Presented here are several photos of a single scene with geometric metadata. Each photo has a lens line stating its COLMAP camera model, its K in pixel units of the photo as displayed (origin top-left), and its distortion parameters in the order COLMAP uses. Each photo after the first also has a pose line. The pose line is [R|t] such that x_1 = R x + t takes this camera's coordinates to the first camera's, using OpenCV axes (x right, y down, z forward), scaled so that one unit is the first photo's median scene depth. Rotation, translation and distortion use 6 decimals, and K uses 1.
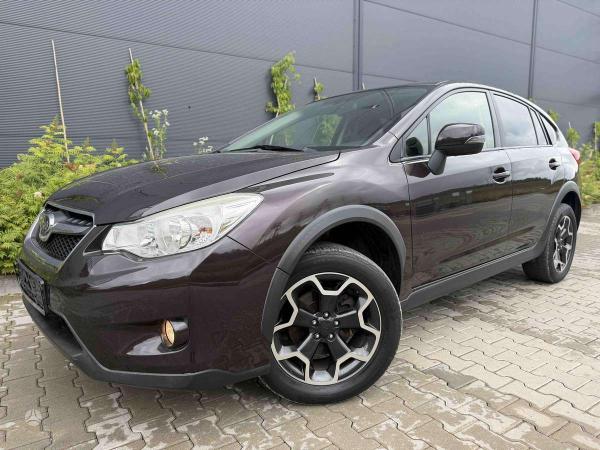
lens RADIAL K [[417.7, 0, 300.0], [0, 417.7, 225.0], [0, 0, 1]] dist [0.027404, -0.033465]
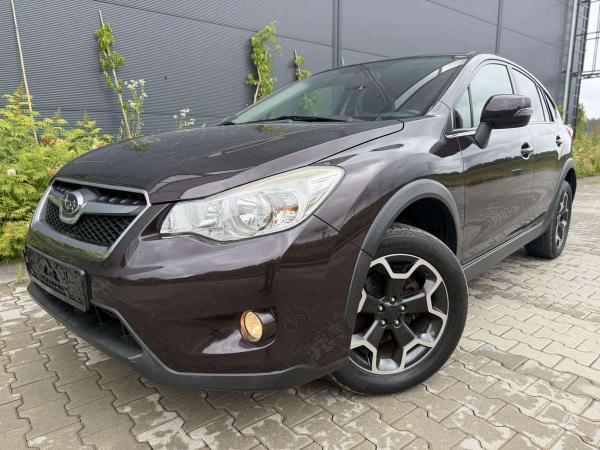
lens RADIAL K [[421.3, 0, 300.0], [0, 421.3, 225.0], [0, 0, 1]] dist [-0.000218, -0.002012]
pose [[0.994074, -0.014701, 0.107707, -0.235803], [0.009694, 0.998854, 0.046870, 0.005149], [-0.108273, -0.045548, 0.993077, 0.106544]]
